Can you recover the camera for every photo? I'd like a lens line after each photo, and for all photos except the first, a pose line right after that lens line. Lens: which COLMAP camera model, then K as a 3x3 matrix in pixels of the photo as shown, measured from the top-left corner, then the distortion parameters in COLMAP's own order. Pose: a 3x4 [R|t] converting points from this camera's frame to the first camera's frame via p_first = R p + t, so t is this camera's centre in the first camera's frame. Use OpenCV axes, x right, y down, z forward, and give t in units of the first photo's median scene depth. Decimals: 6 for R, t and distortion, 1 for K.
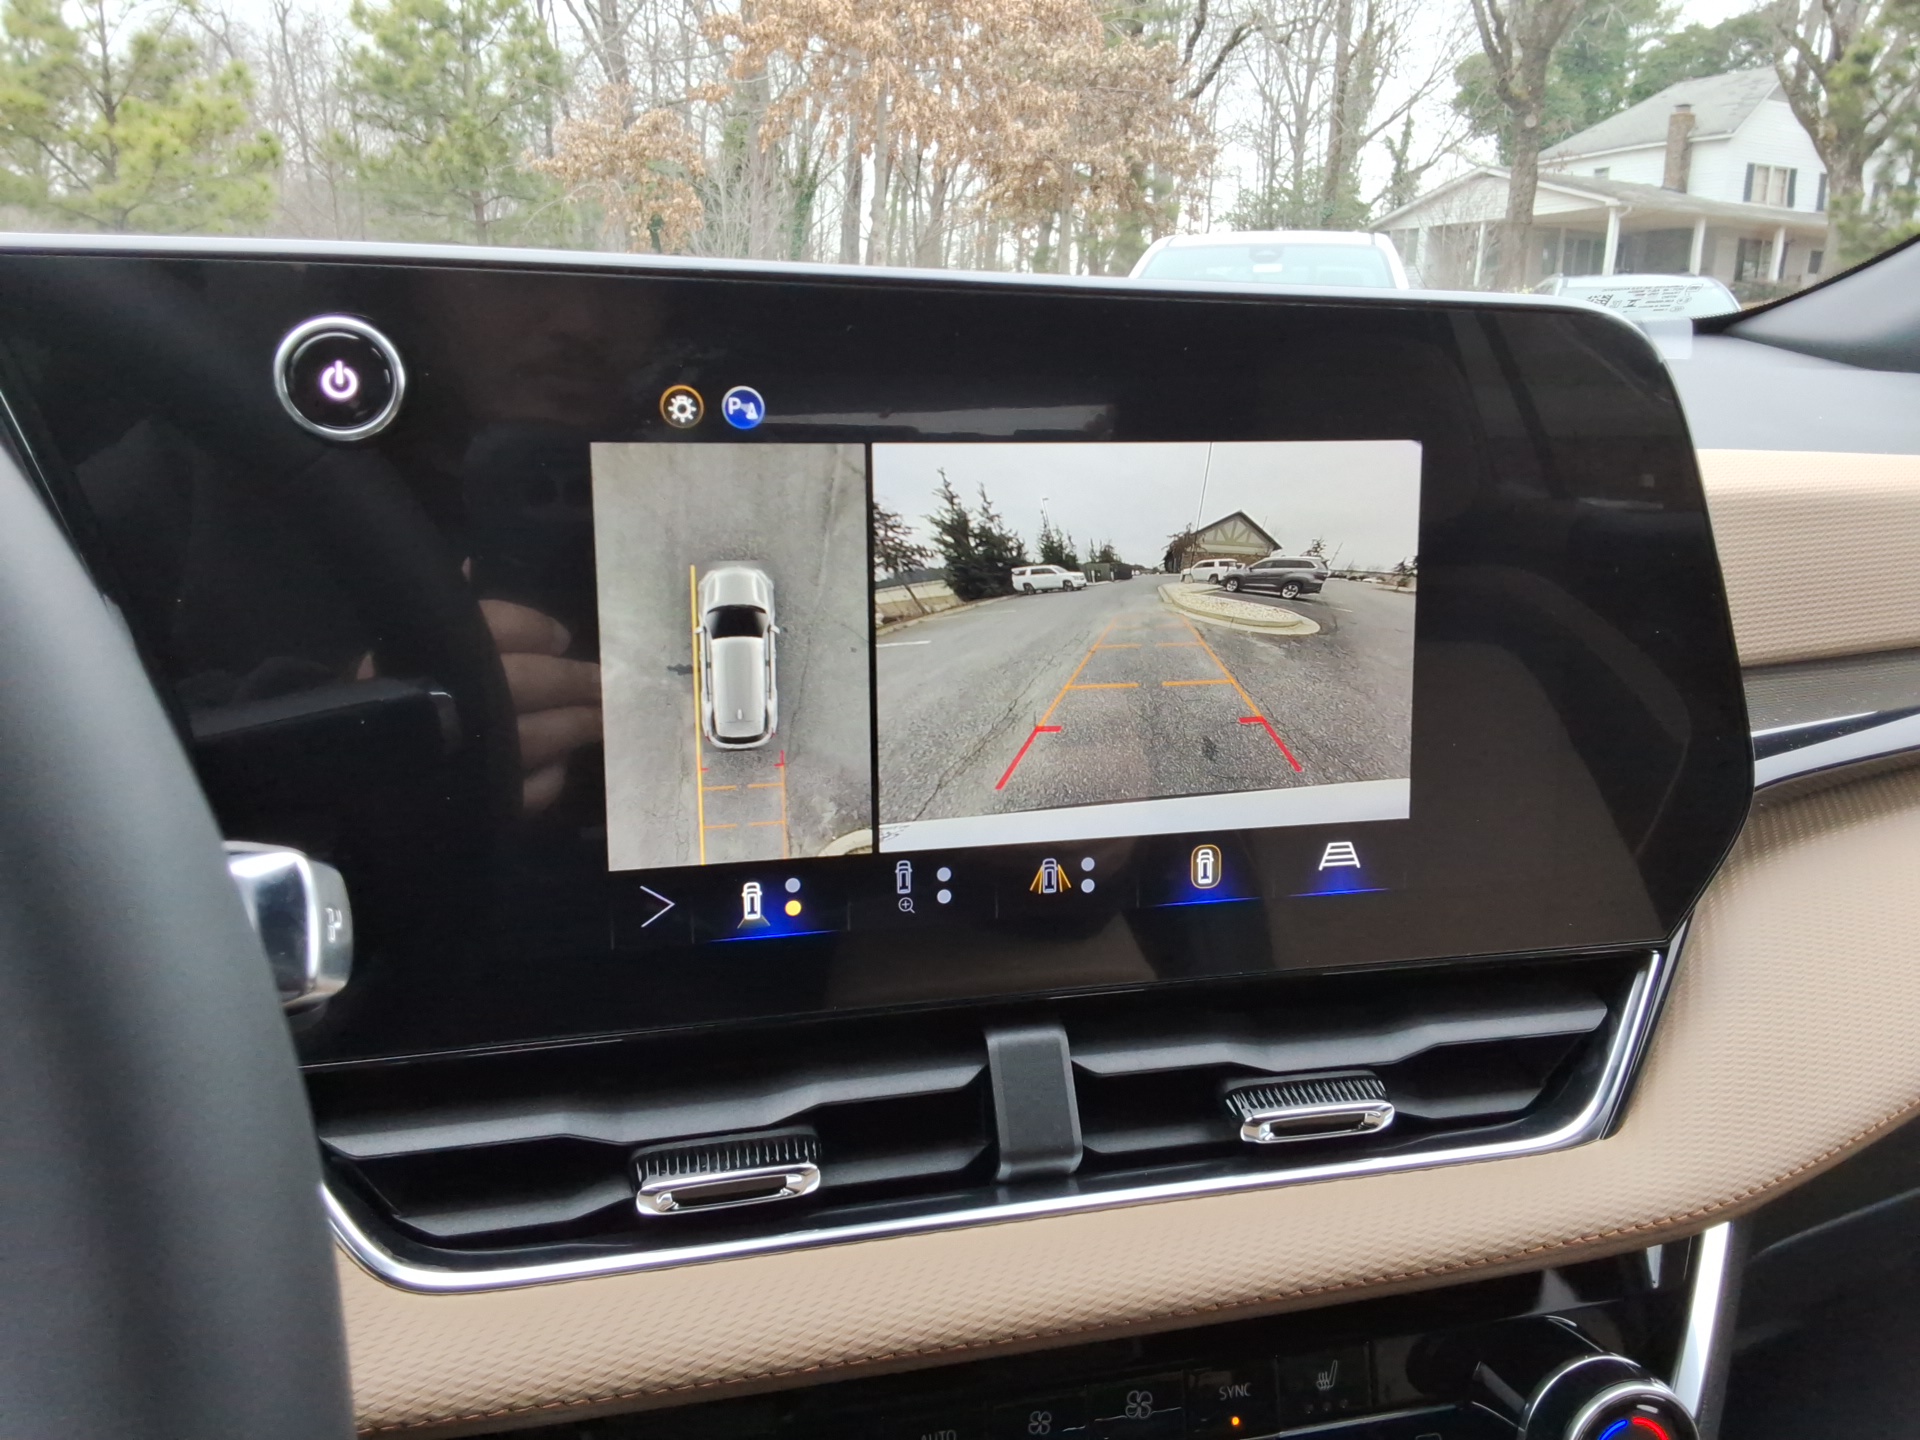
lens RADIAL K [[1538.7, 0, 971.2], [0, 1538.7, 704.2], [0, 0, 1]] dist [0.089542, -0.130335]
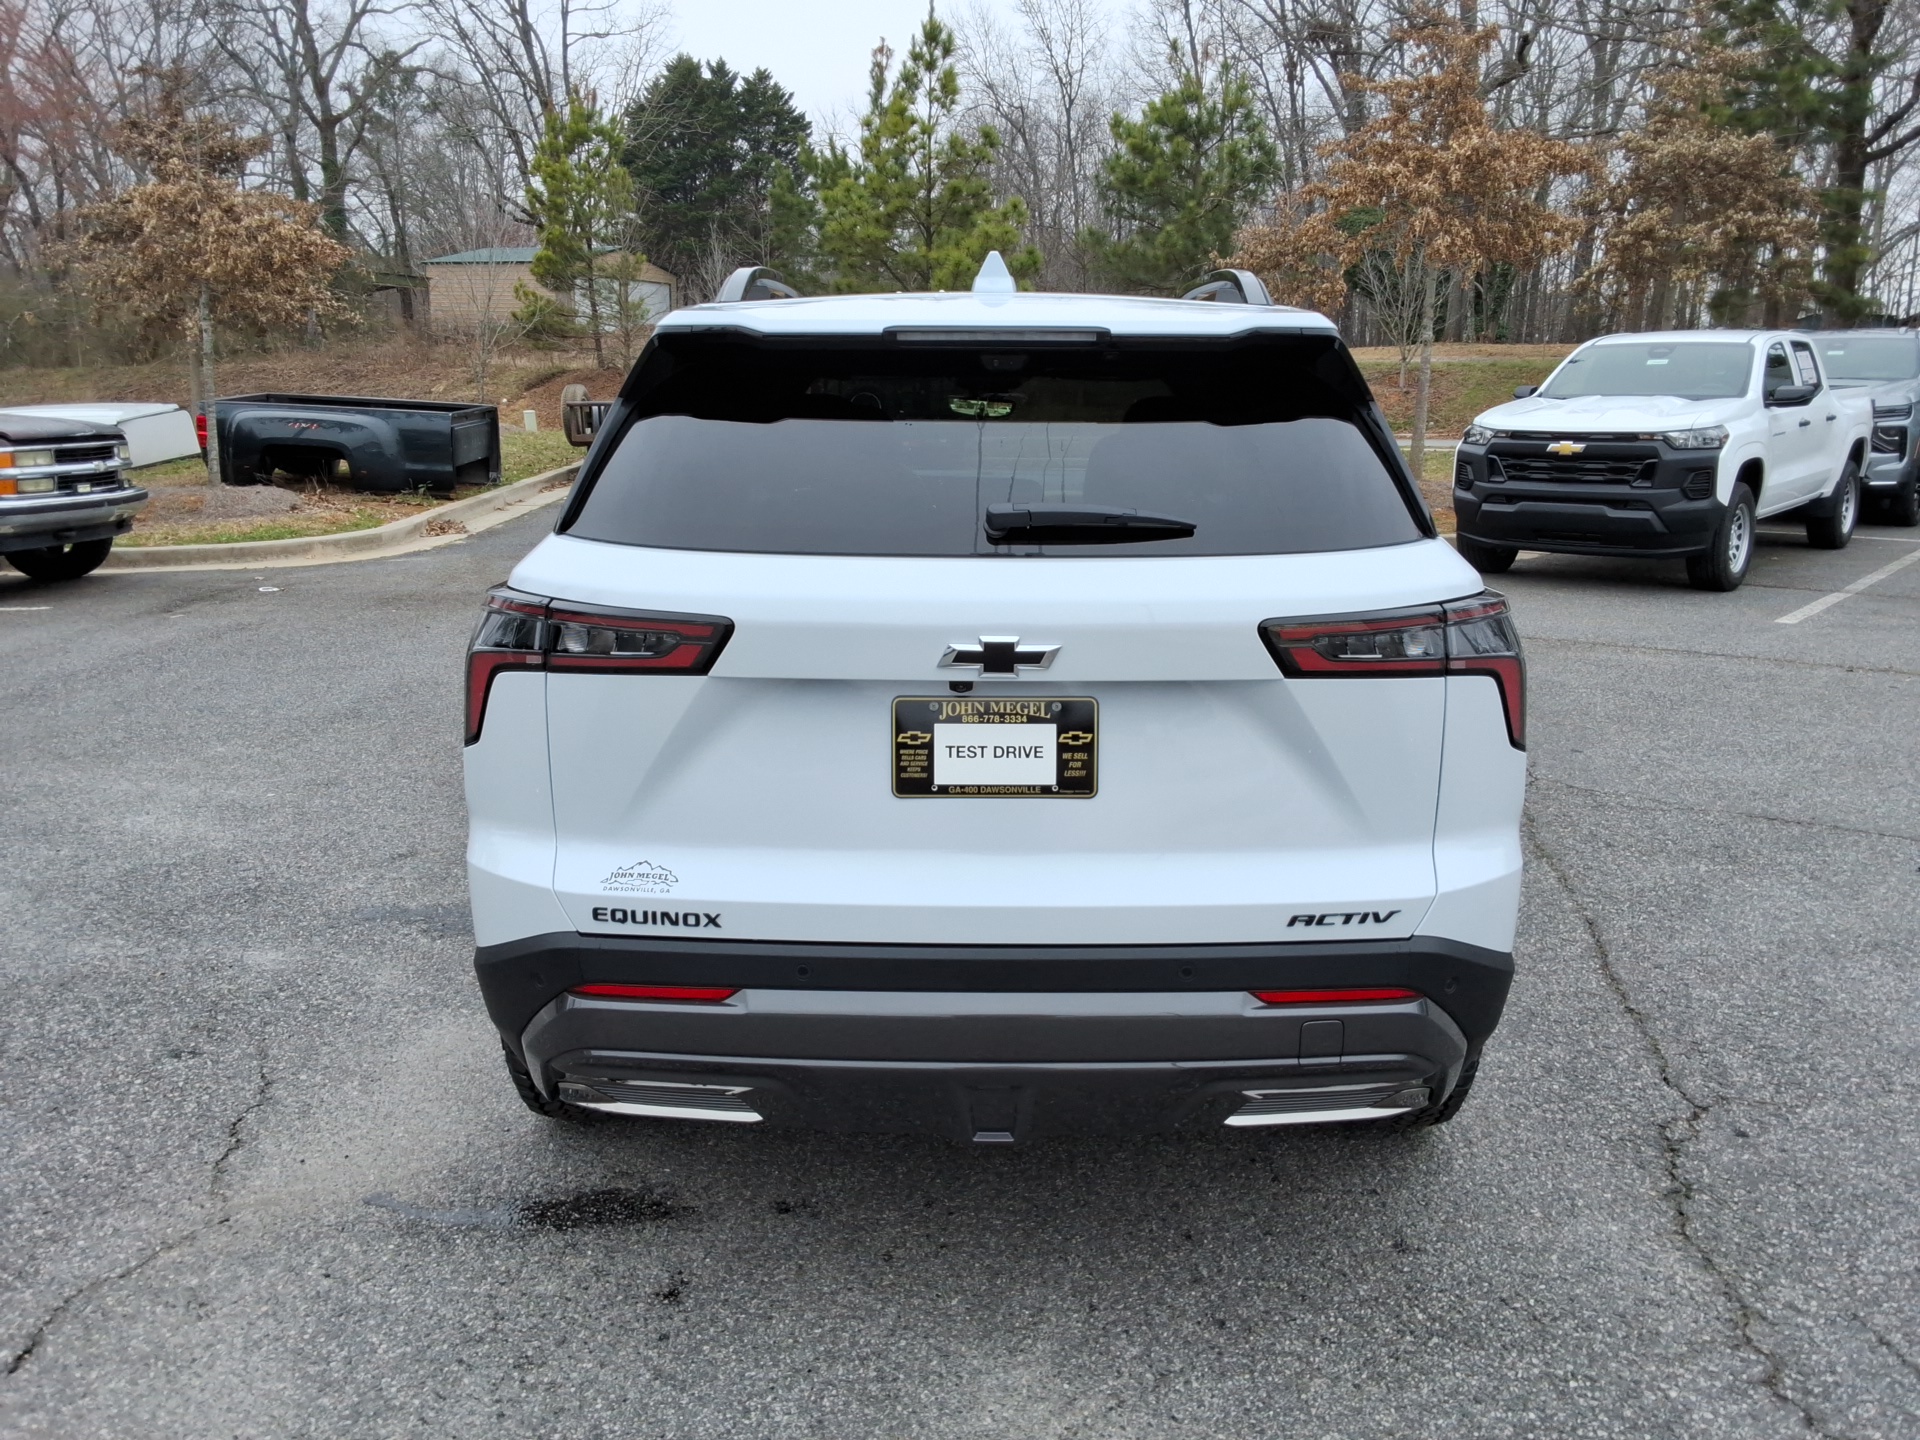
lens RADIAL K [[1538.7, 0, 982.9], [0, 1538.7, 707.1], [0, 0, 1]] dist [0.089542, -0.130335]
pose [[0.901279, 0.082090, -0.425390, 0.121851], [-0.090314, 0.995913, 0.000838, 0.035717], [0.423720, 0.037663, 0.905010, -0.229785]]
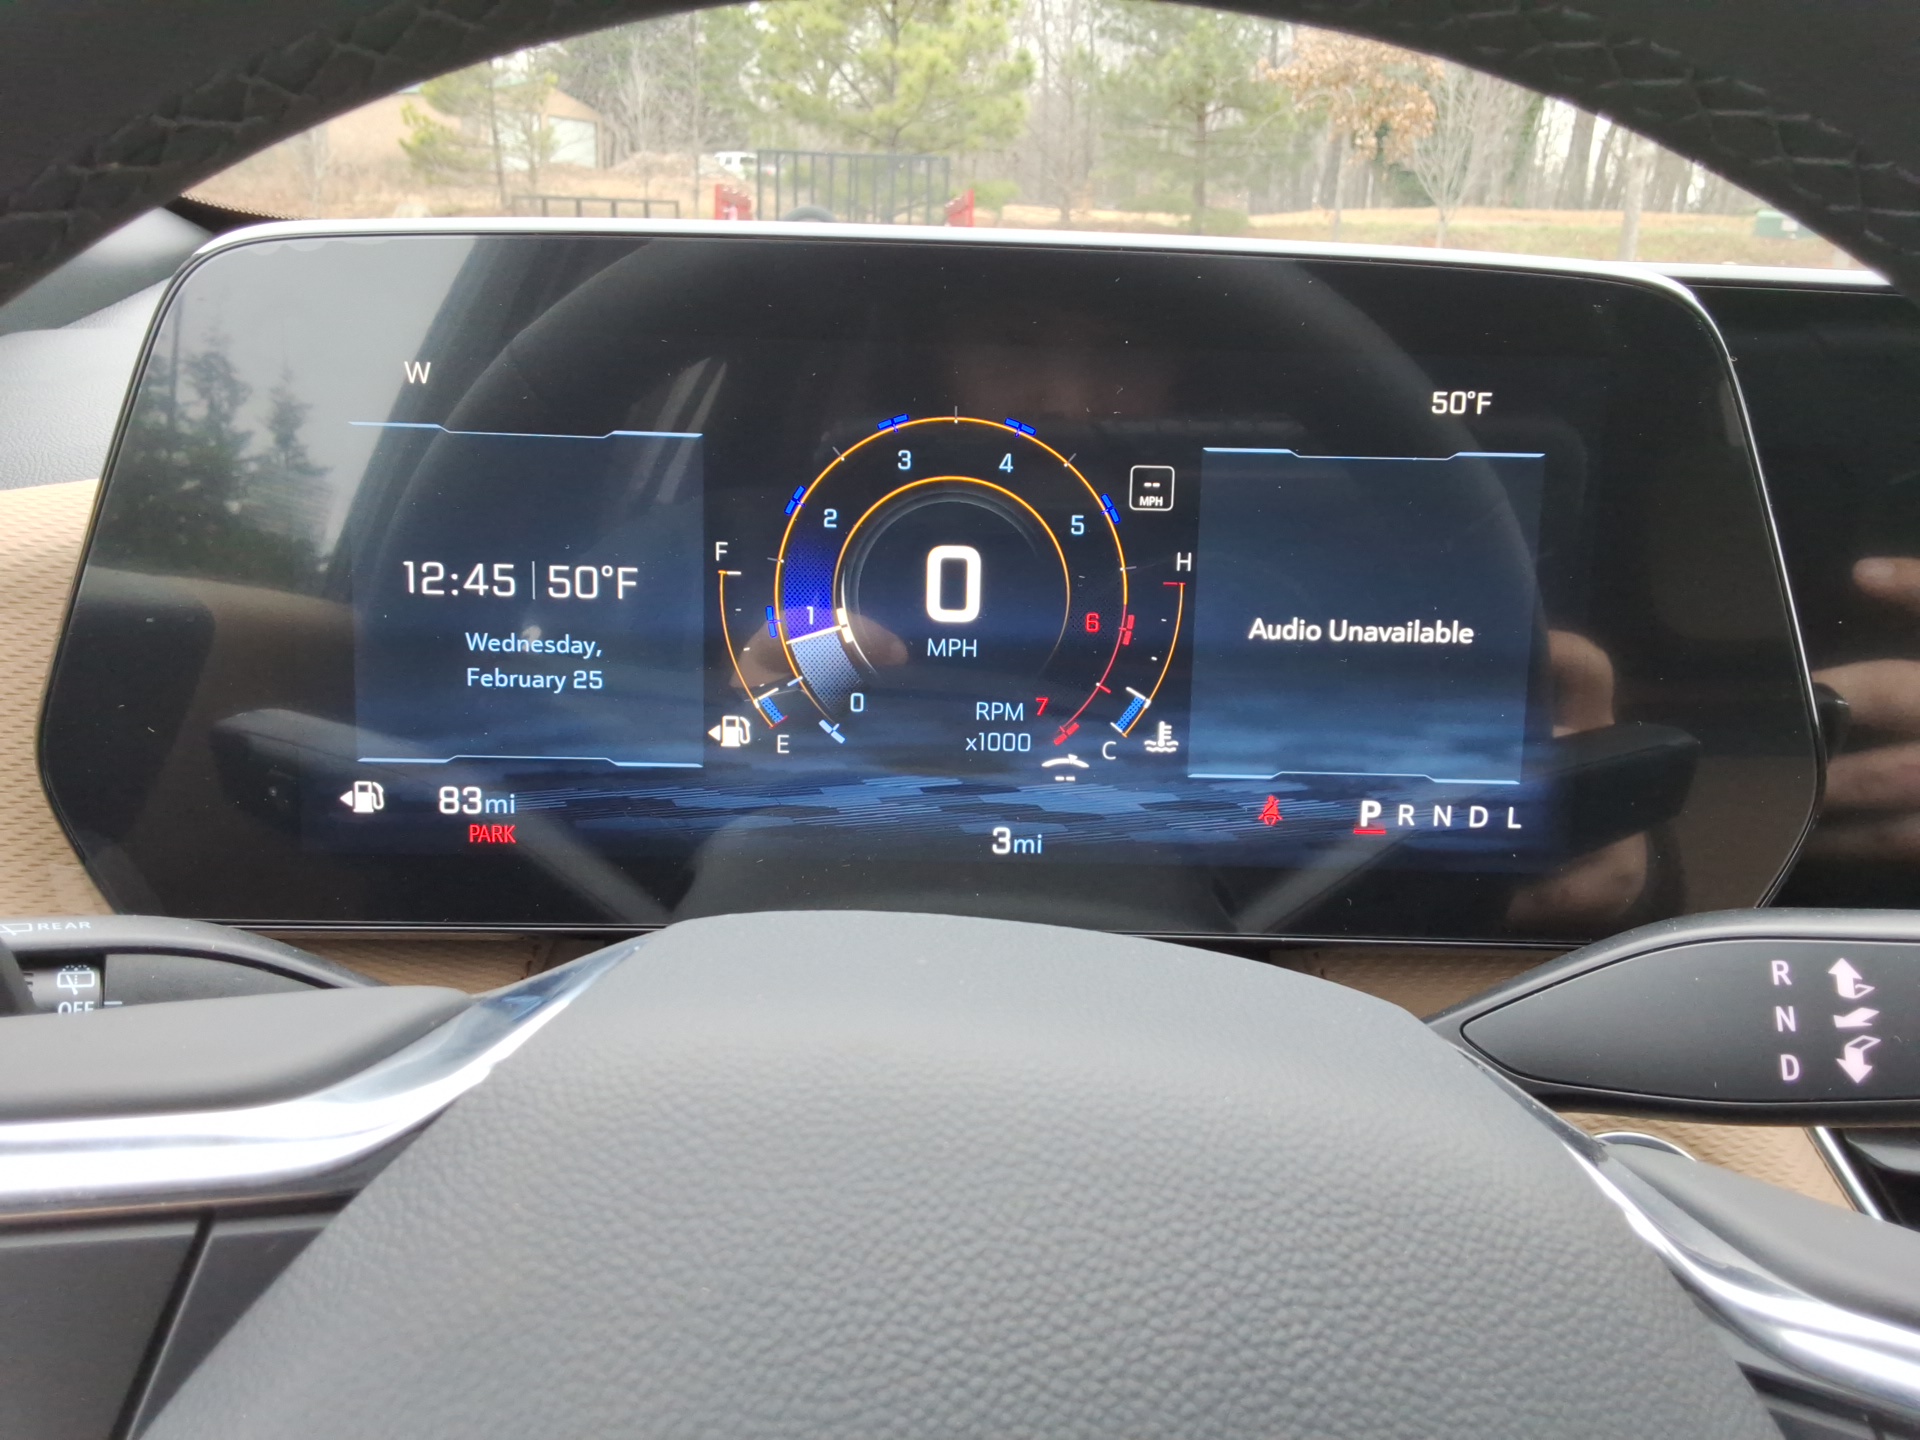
lens RADIAL K [[1538.7, 0, 985.1], [0, 1538.7, 726.3], [0, 0, 1]] dist [0.089542, -0.130335]
pose [[0.914787, 0.134566, -0.380862, -0.010675], [-0.109261, 0.990162, 0.087412, -0.000504], [0.388878, -0.038350, 0.920491, -0.003231]]
